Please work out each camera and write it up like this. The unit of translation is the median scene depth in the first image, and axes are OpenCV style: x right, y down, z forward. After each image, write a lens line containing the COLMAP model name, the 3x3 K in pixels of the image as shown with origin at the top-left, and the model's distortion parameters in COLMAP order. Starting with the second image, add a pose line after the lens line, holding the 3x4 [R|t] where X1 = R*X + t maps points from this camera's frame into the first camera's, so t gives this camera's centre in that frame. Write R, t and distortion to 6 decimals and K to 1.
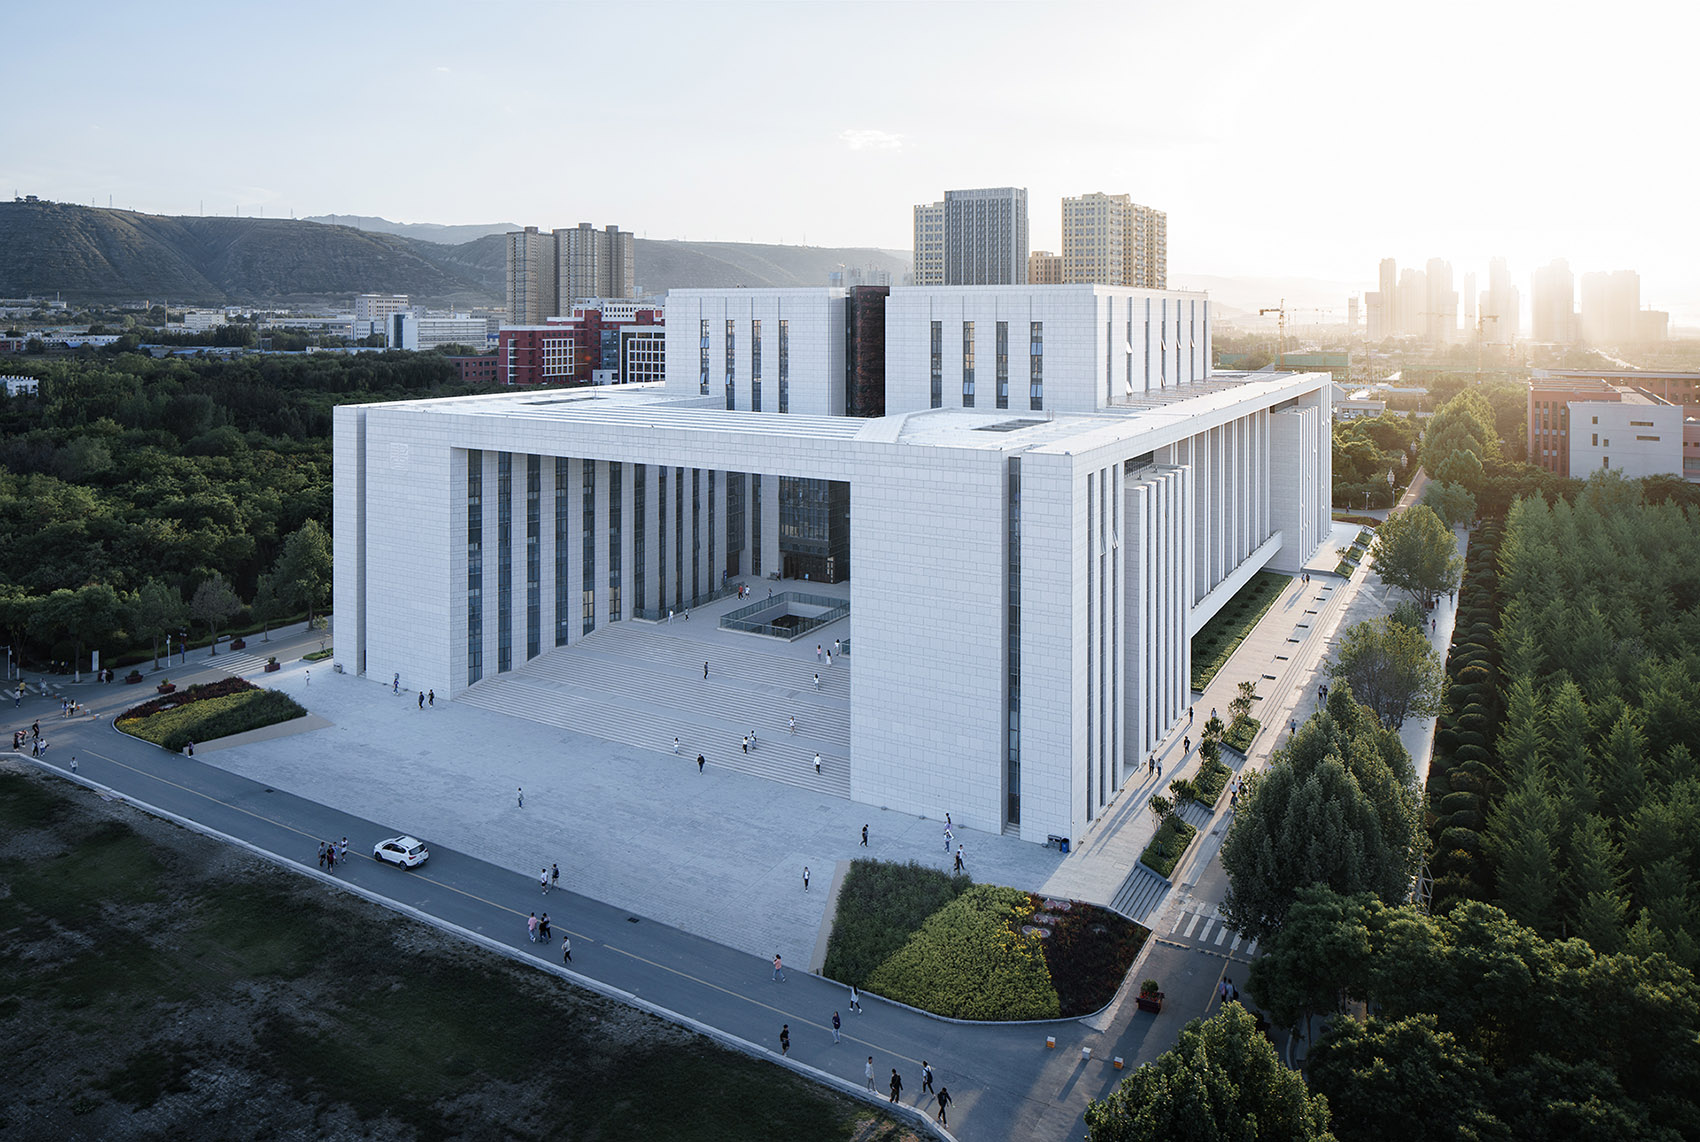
lens RADIAL K [[1143.3, 0, 853.6], [0, 1143.3, 565.9], [0, 0, 1]] dist [-0.012772, 0.007232]
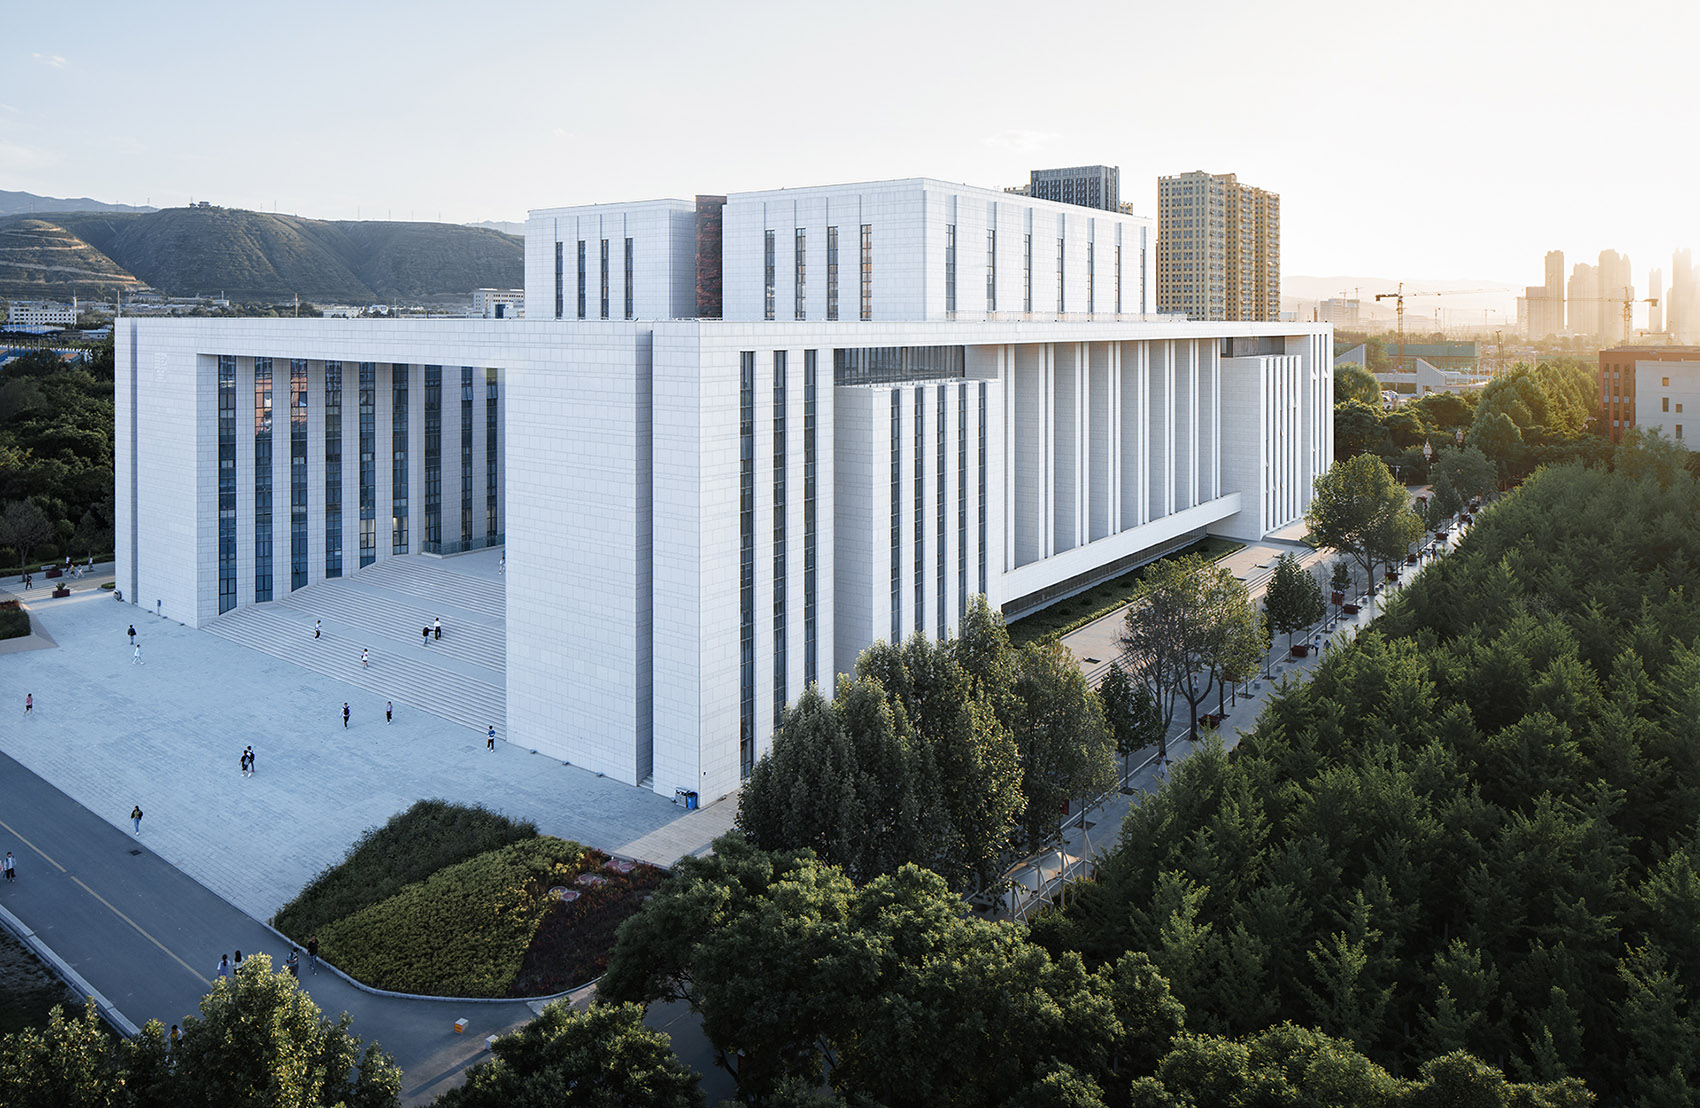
lens RADIAL K [[1147.7, 0, 851.6], [0, 1147.7, 561.9], [0, 0, 1]] dist [-0.007975, -0.003085]
pose [[0.991906, 0.026277, -0.124228, 0.229964], [-0.027415, 0.999596, -0.007459, 0.044434], [0.123981, 0.010804, 0.992226, 0.113144]]
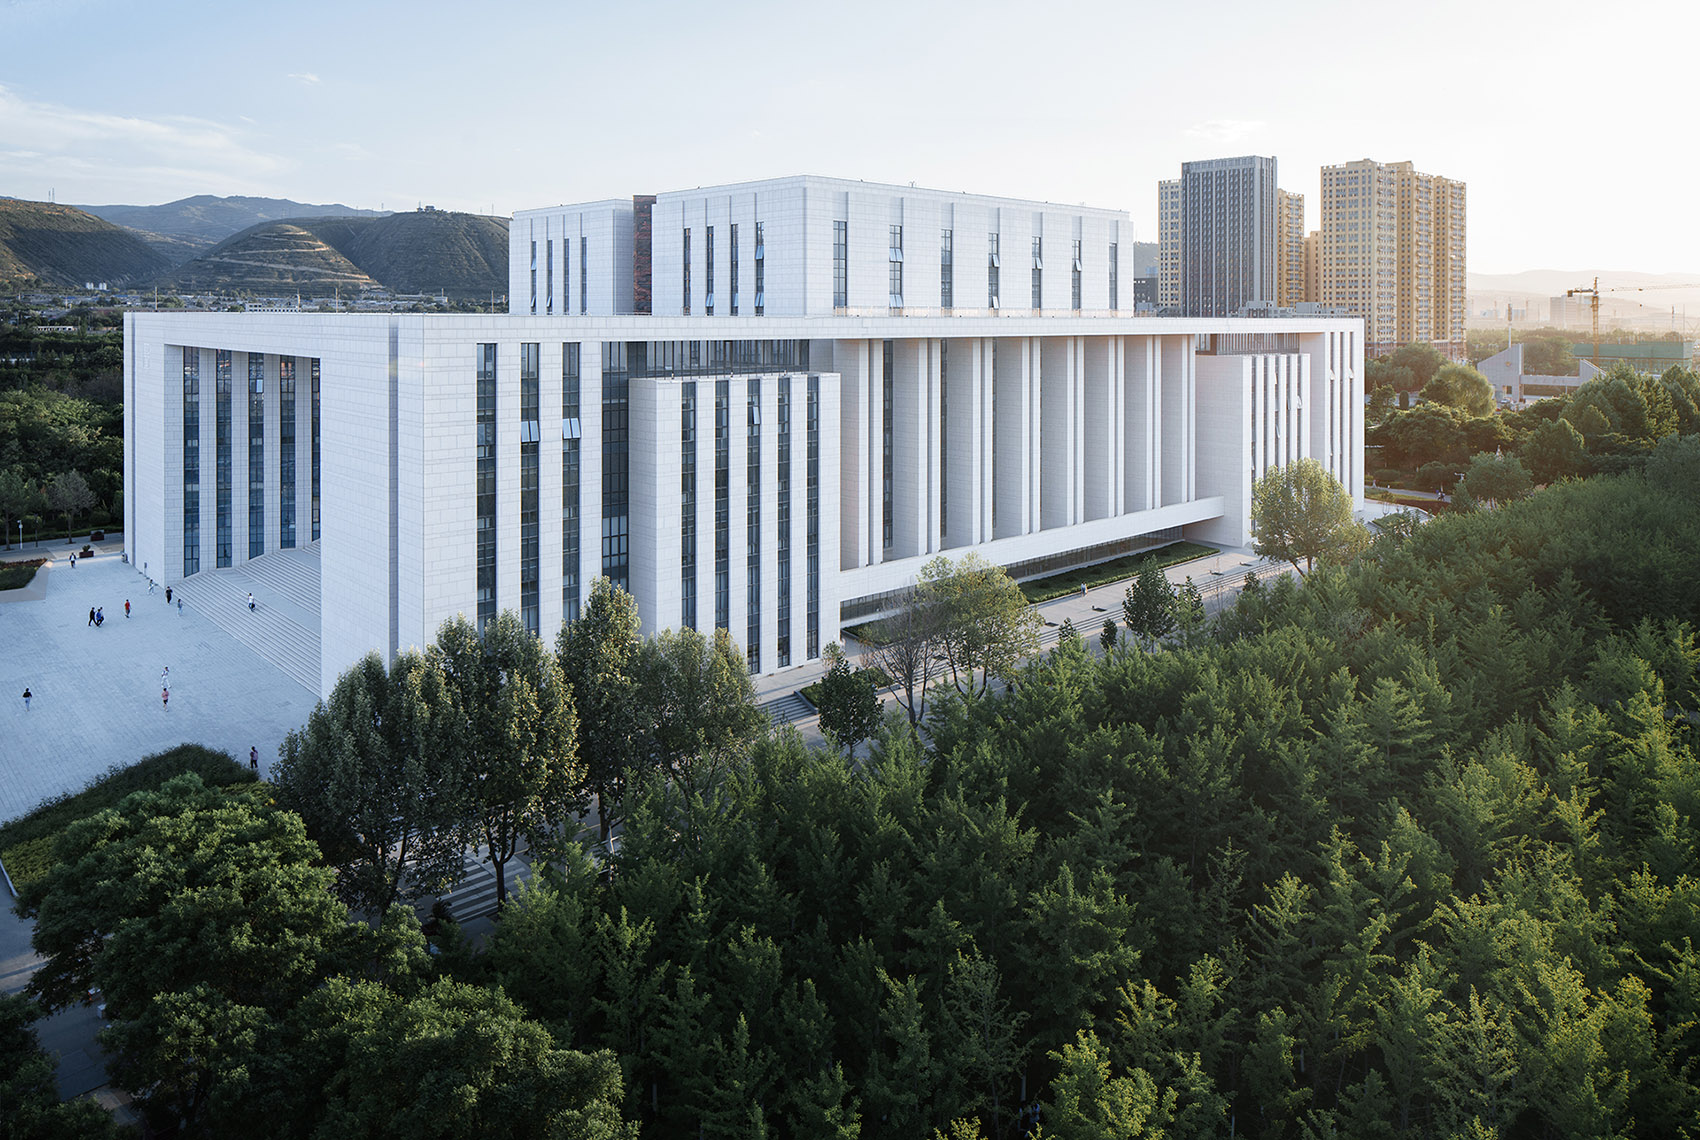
lens RADIAL K [[1143.3, 0, 851.9], [0, 1143.3, 568.2], [0, 0, 1]] dist [-0.012772, 0.007232]
pose [[0.955538, 0.064797, -0.287660, 0.436694], [-0.064913, 0.997849, 0.009144, 0.038580], [0.287634, 0.009935, 0.957689, 0.144106]]
